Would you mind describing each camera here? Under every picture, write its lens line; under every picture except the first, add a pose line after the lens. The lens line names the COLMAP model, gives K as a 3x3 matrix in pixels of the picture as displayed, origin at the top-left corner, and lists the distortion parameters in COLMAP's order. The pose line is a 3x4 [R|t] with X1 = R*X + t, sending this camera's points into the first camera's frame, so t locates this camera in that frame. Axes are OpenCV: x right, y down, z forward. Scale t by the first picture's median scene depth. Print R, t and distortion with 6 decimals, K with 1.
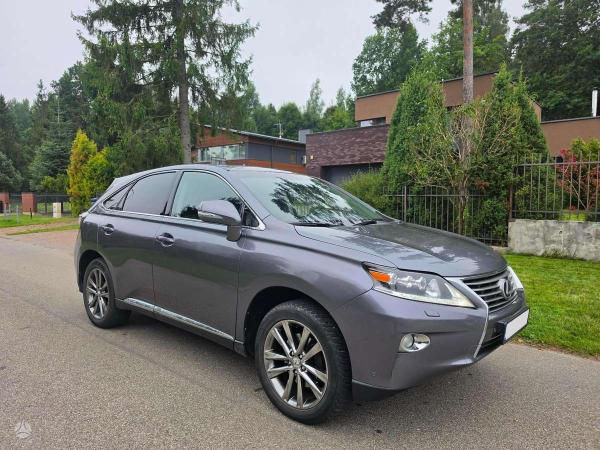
lens RADIAL K [[416.2, 0, 300.7], [0, 416.2, 231.1], [0, 0, 1]] dist [0.052958, -0.075065]
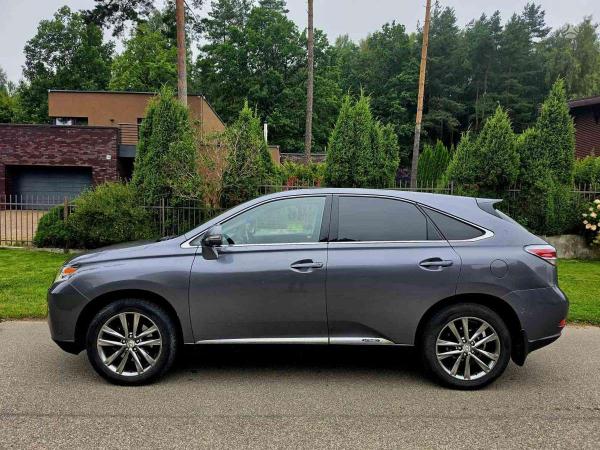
lens RADIAL K [[416.6, 0, 297.3], [0, 416.6, 226.1], [0, 0, 1]] dist [0.031689, -0.032214]
pose [[0.749781, -0.017575, 0.661453, -0.181684], [0.033875, 0.999356, -0.011845, -0.014771], [-0.660819, 0.031287, 0.749893, 0.004116]]
